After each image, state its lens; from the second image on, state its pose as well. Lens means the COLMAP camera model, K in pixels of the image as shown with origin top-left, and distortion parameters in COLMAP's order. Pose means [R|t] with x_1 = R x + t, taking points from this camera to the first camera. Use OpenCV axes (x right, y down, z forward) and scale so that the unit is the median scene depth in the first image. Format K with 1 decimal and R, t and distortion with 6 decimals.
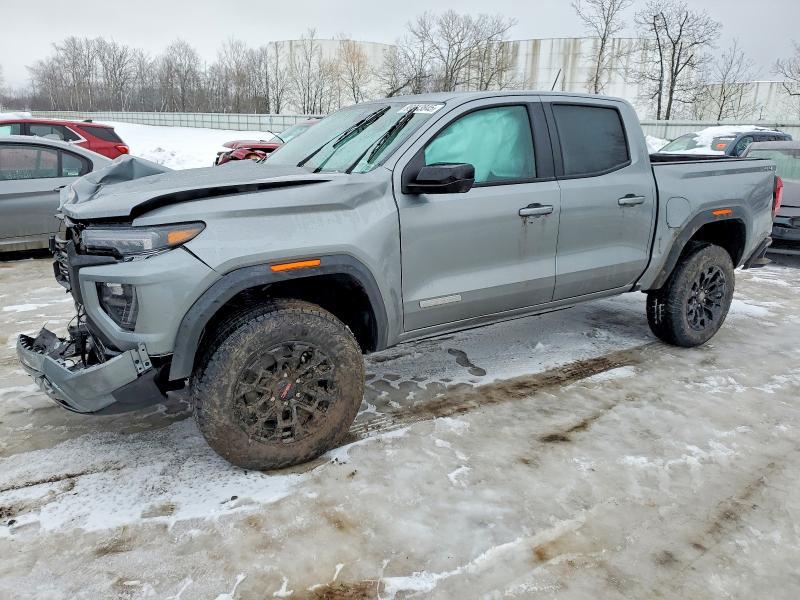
lens RADIAL K [[658.1, 0, 400.0], [0, 658.1, 300.0], [0, 0, 1]] dist [0.028169, -0.000354]
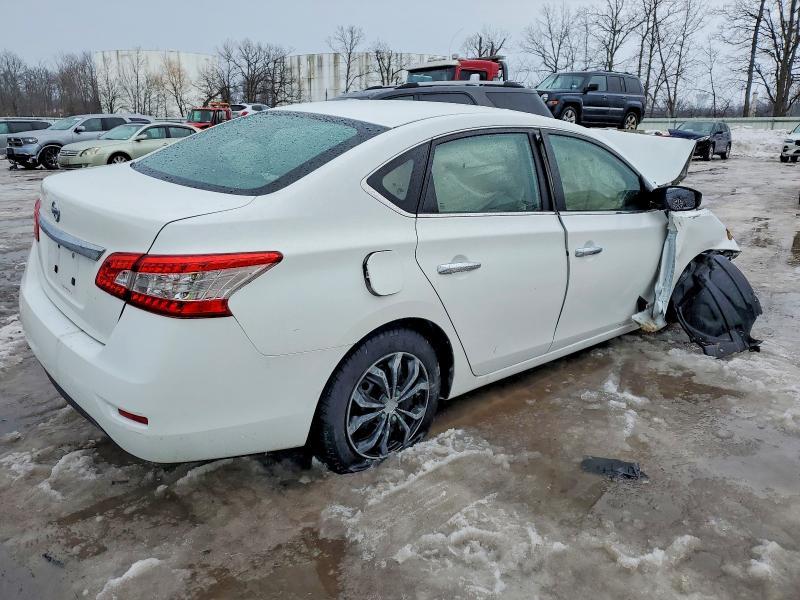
lens RADIAL K [[658.1, 0, 400.0], [0, 658.1, 300.0], [0, 0, 1]] dist [0.028169, -0.000354]
pose [[0.973019, -0.077014, 0.217493, 0.036651], [0.076992, 0.996995, 0.008587, 0.081088], [-0.217501, 0.008390, 0.976024, -0.295982]]
